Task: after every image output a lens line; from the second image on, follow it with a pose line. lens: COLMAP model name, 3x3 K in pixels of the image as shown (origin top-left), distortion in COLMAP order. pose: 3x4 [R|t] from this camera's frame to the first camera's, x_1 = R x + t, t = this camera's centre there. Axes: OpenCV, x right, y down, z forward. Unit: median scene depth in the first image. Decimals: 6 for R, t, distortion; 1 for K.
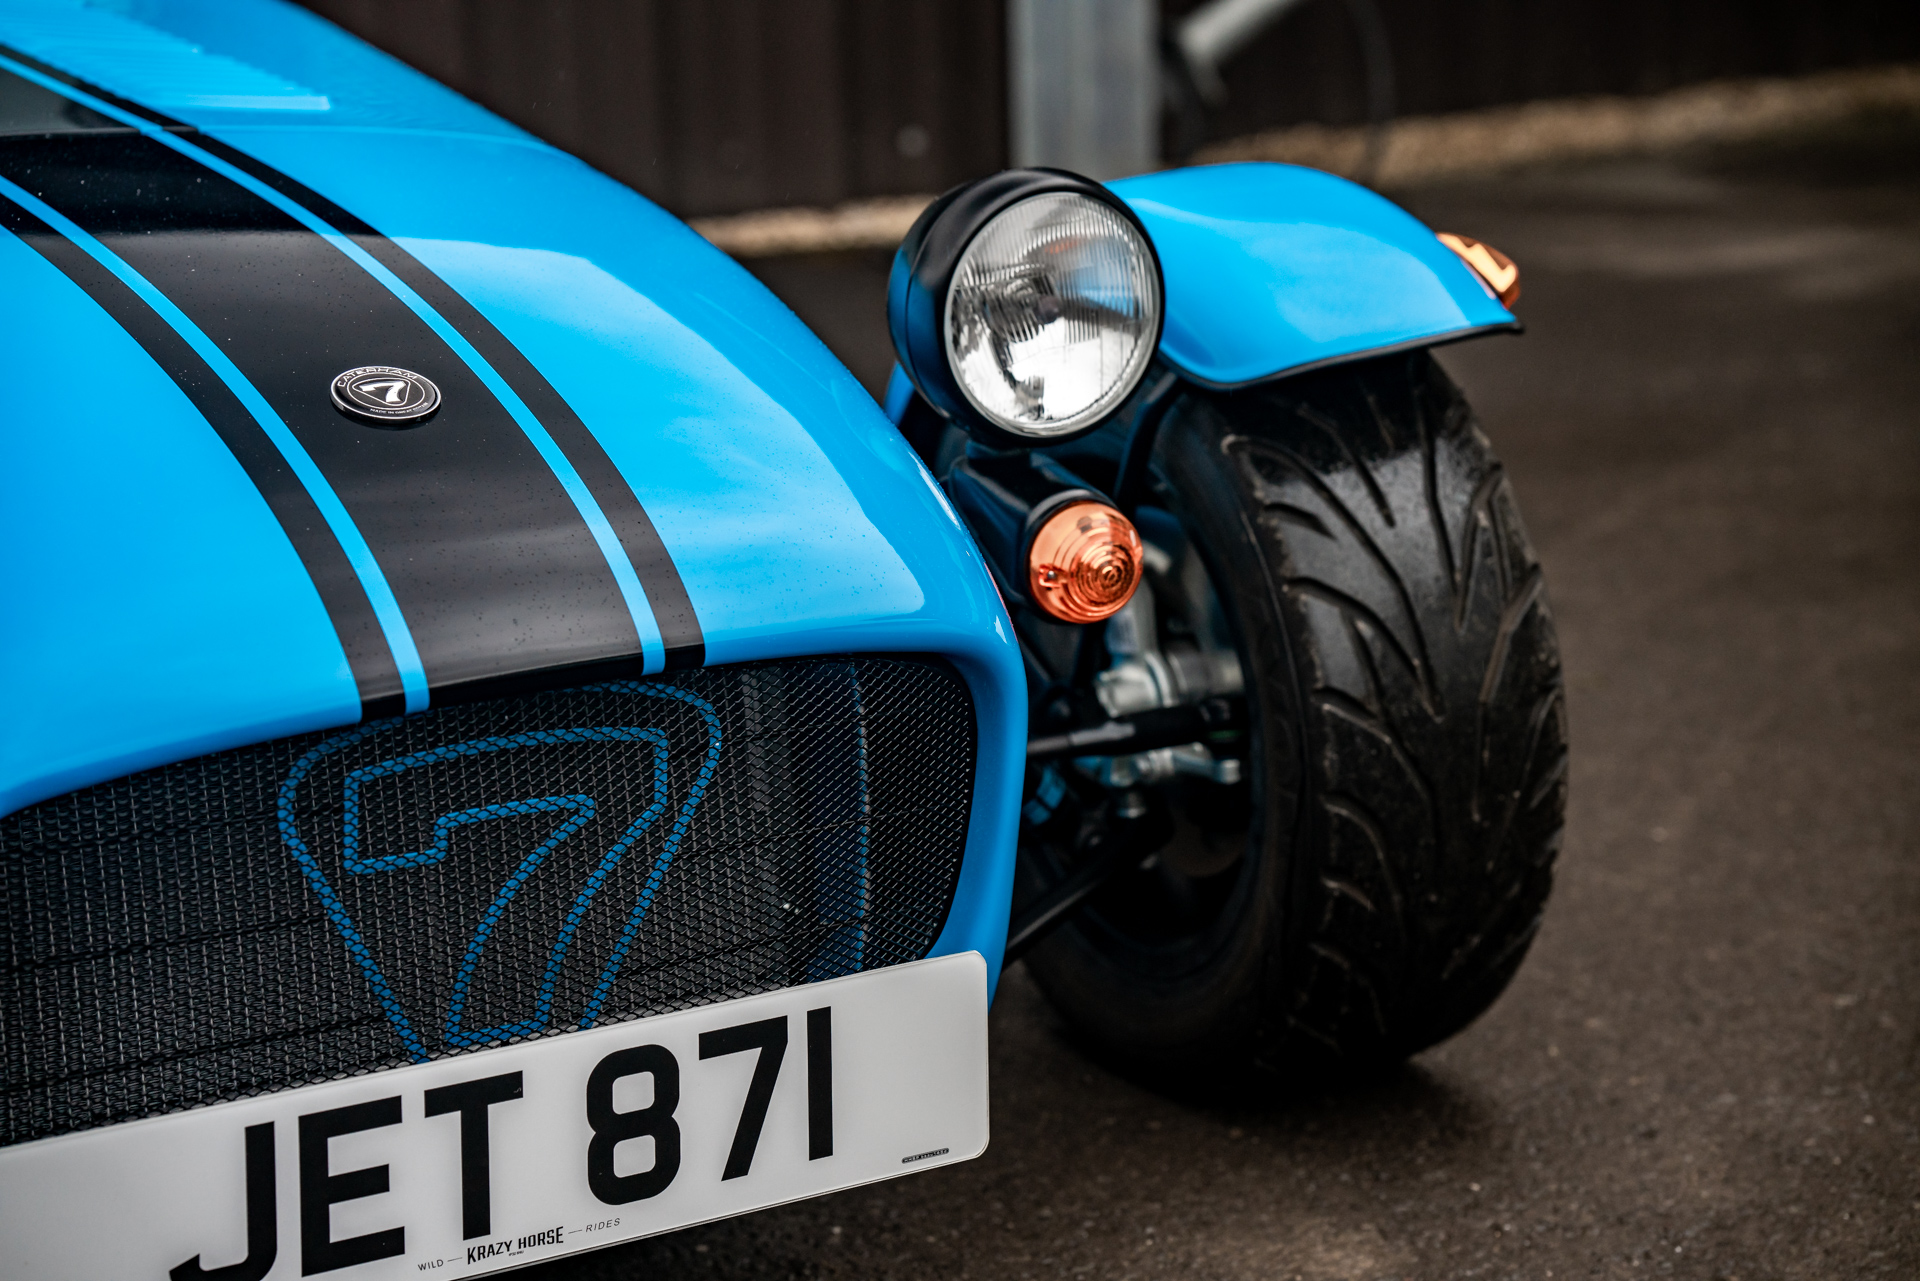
lens RADIAL K [[4590.4, 0, 966.3], [0, 4590.4, 656.1], [0, 0, 1]] dist [0.743582, 0.819236]
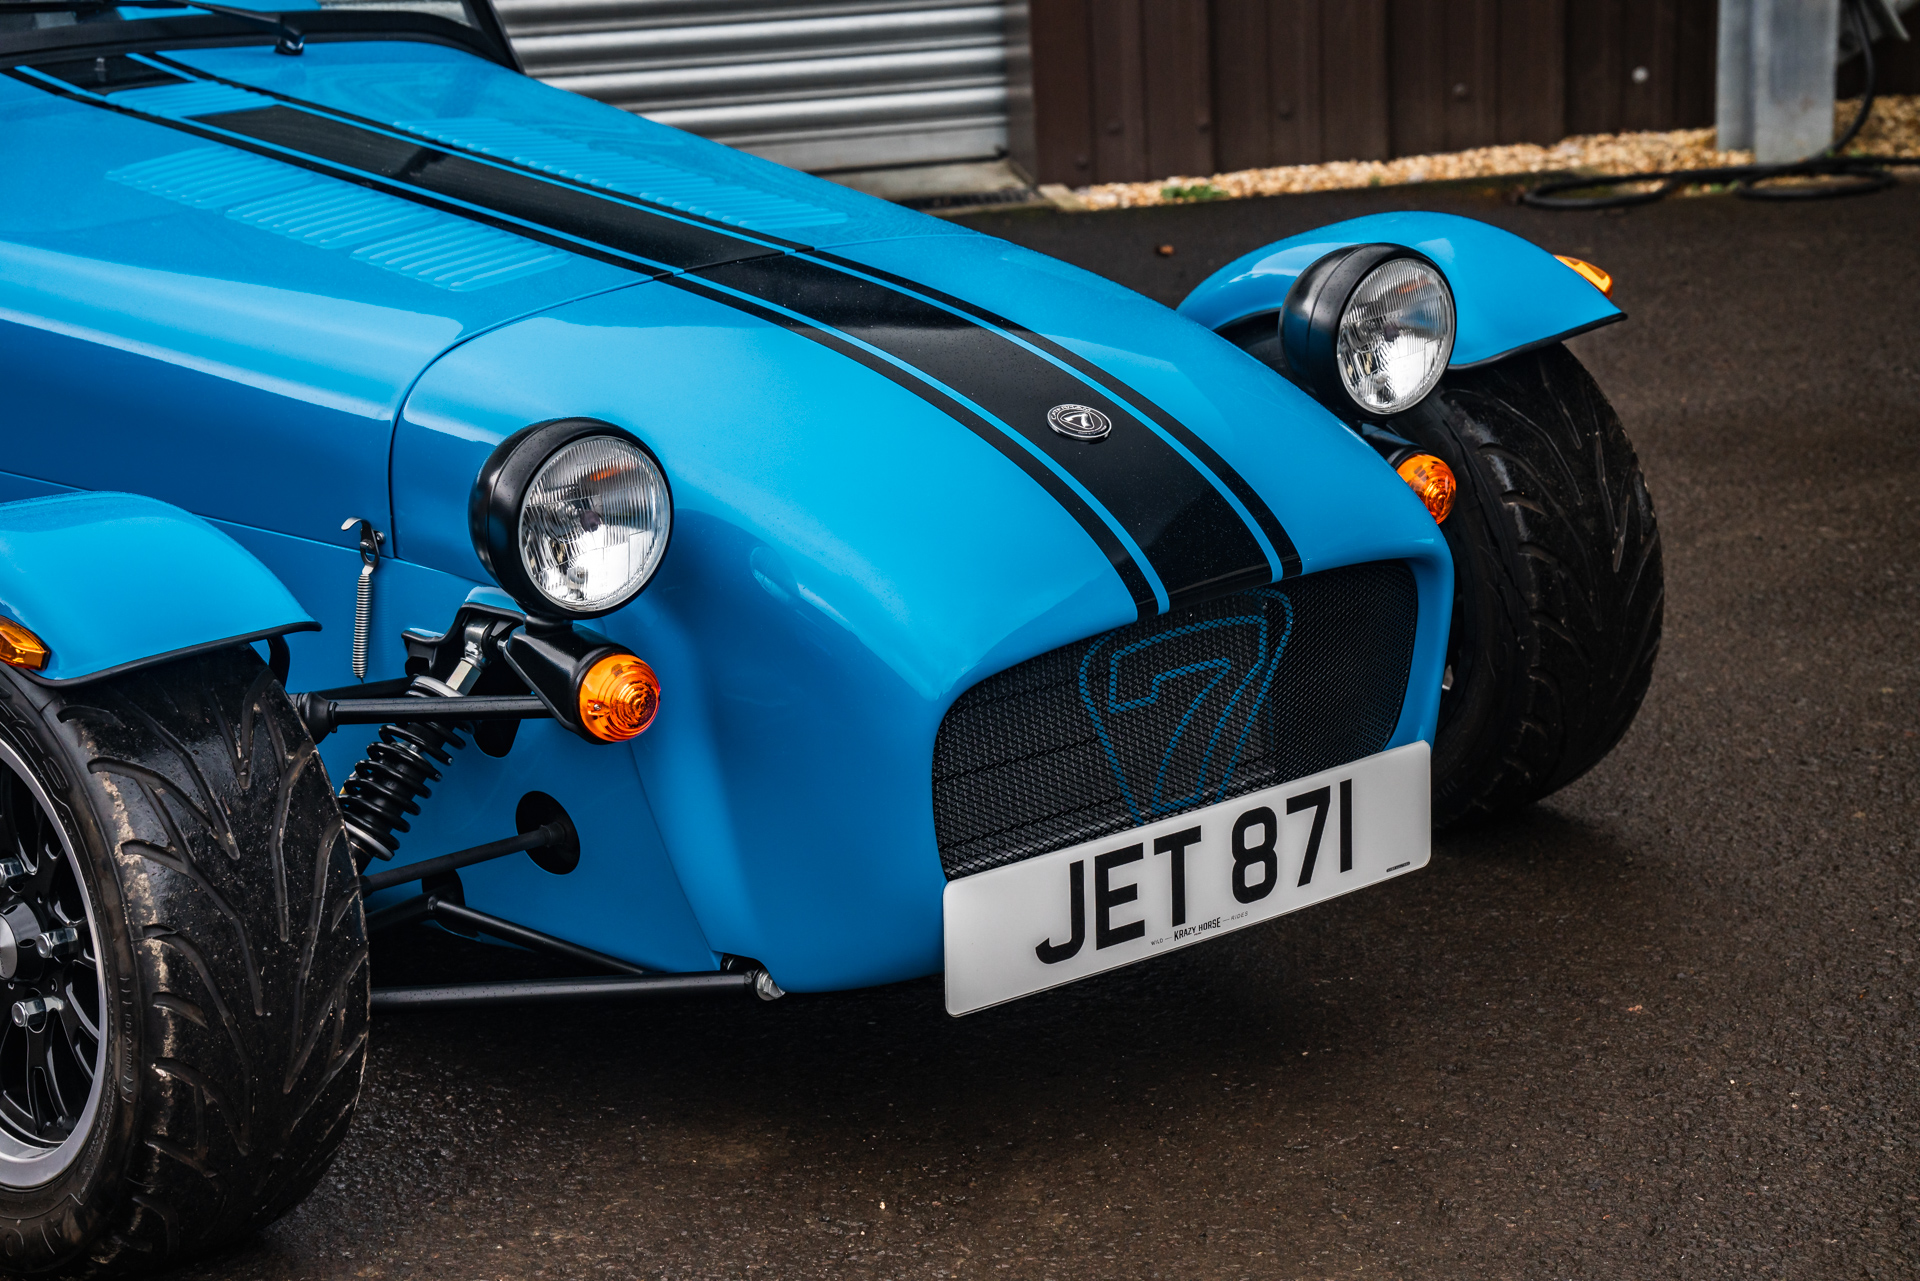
lens RADIAL K [[4590.4, 0, 966.3], [0, 4590.4, 656.1], [0, 0, 1]] dist [0.743582, 0.819236]
pose [[0.985262, -0.062481, 0.159229, -0.428911], [0.056836, 0.997591, 0.039765, -0.040793], [-0.161330, -0.030129, 0.986440, -0.598971]]
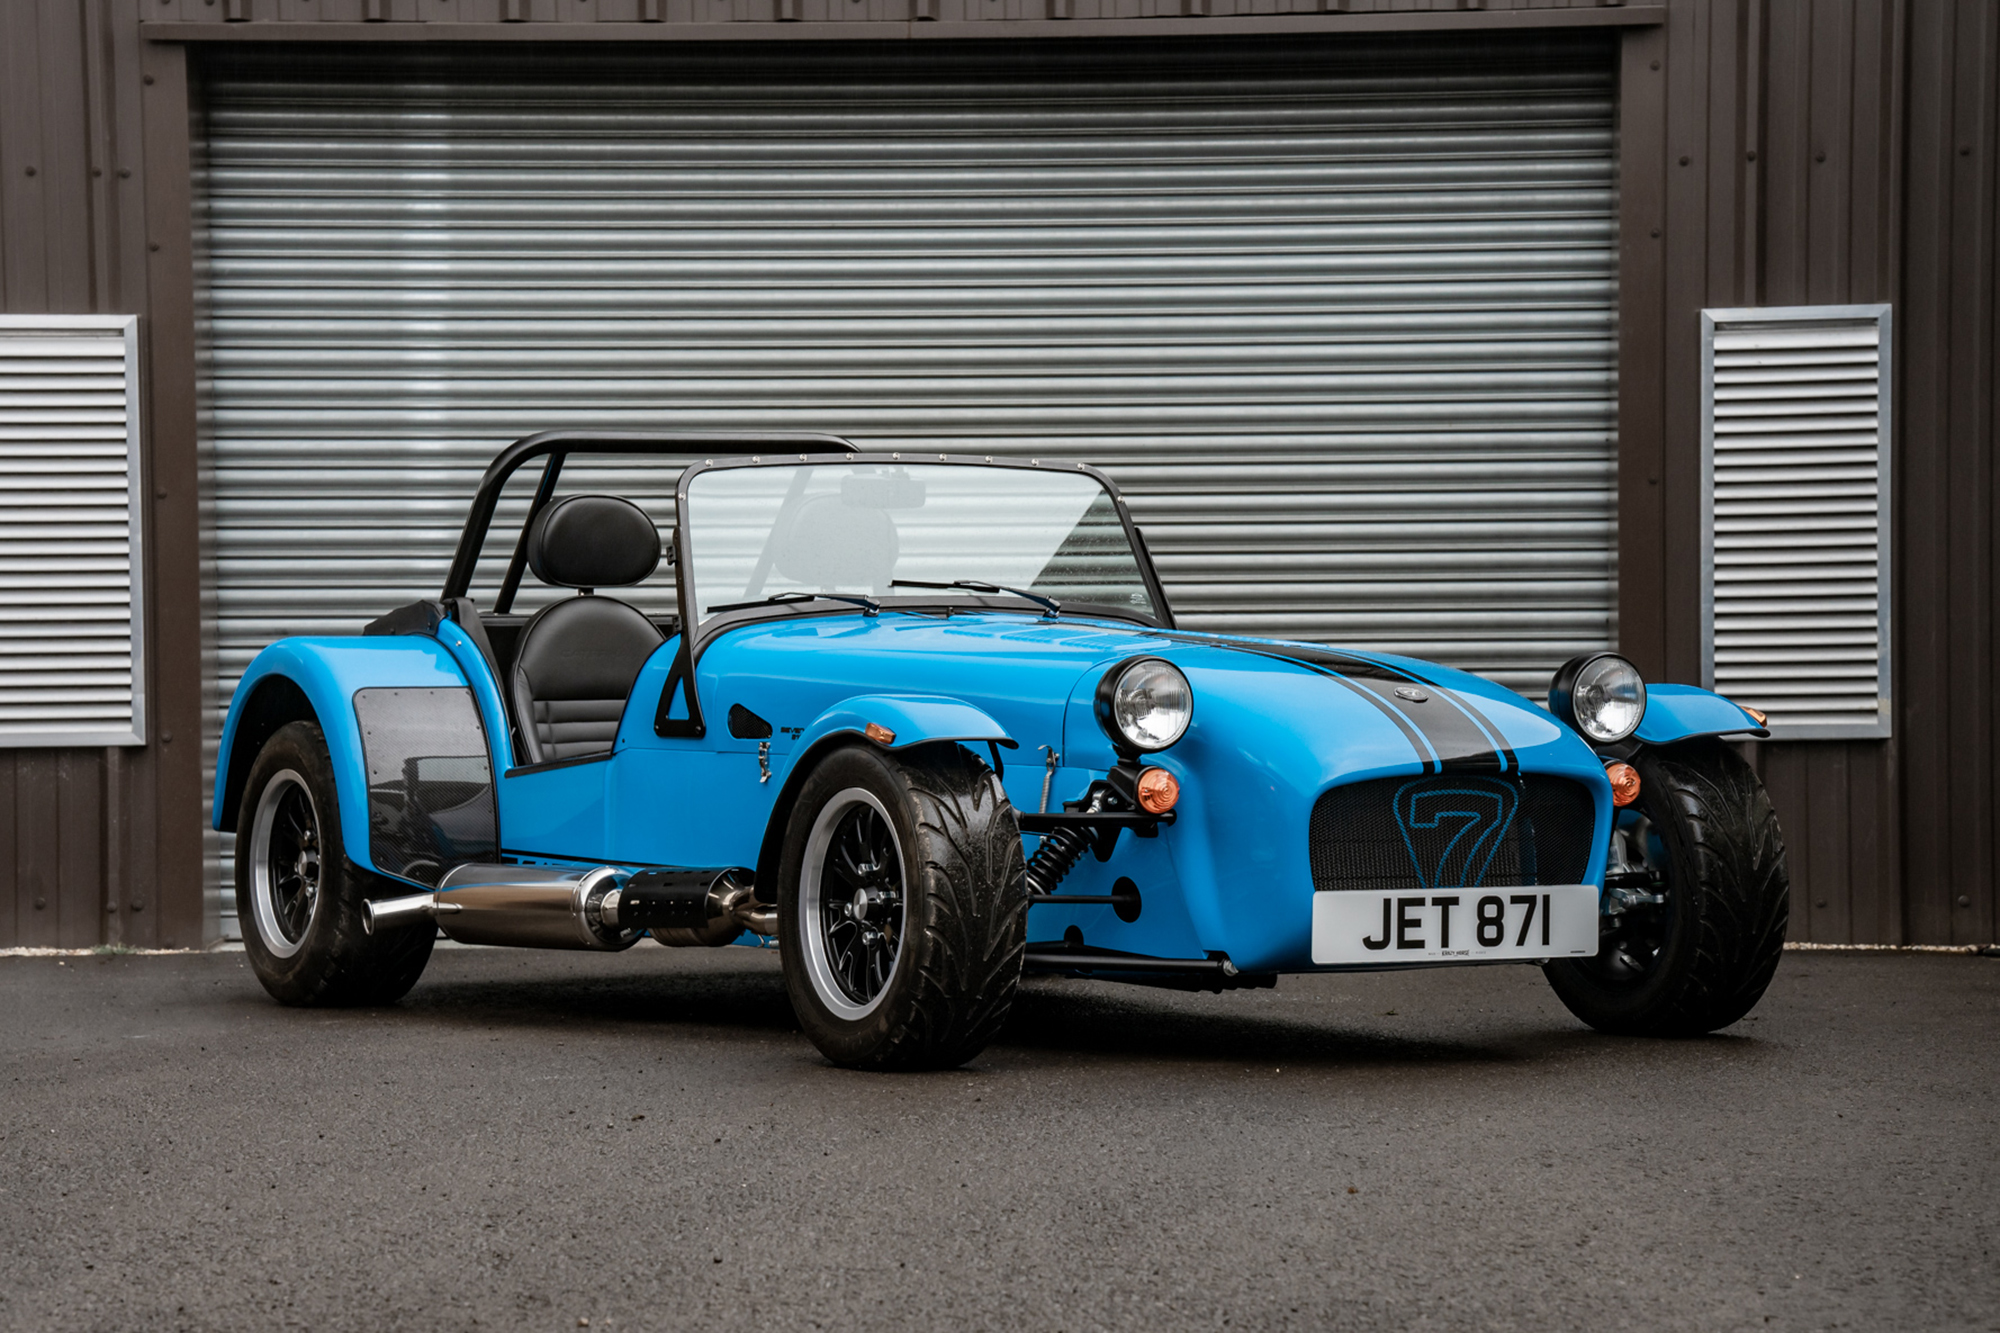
lens RADIAL K [[5232.3, 0, 972.2], [0, 5232.3, 690.7], [0, 0, 1]] dist [0.783480, 0.247232]
pose [[0.999588, 0.025759, -0.012640, -0.381106], [-0.027903, 0.975335, -0.218958, 0.740845], [0.006688, 0.219220, 0.975652, -2.525328]]
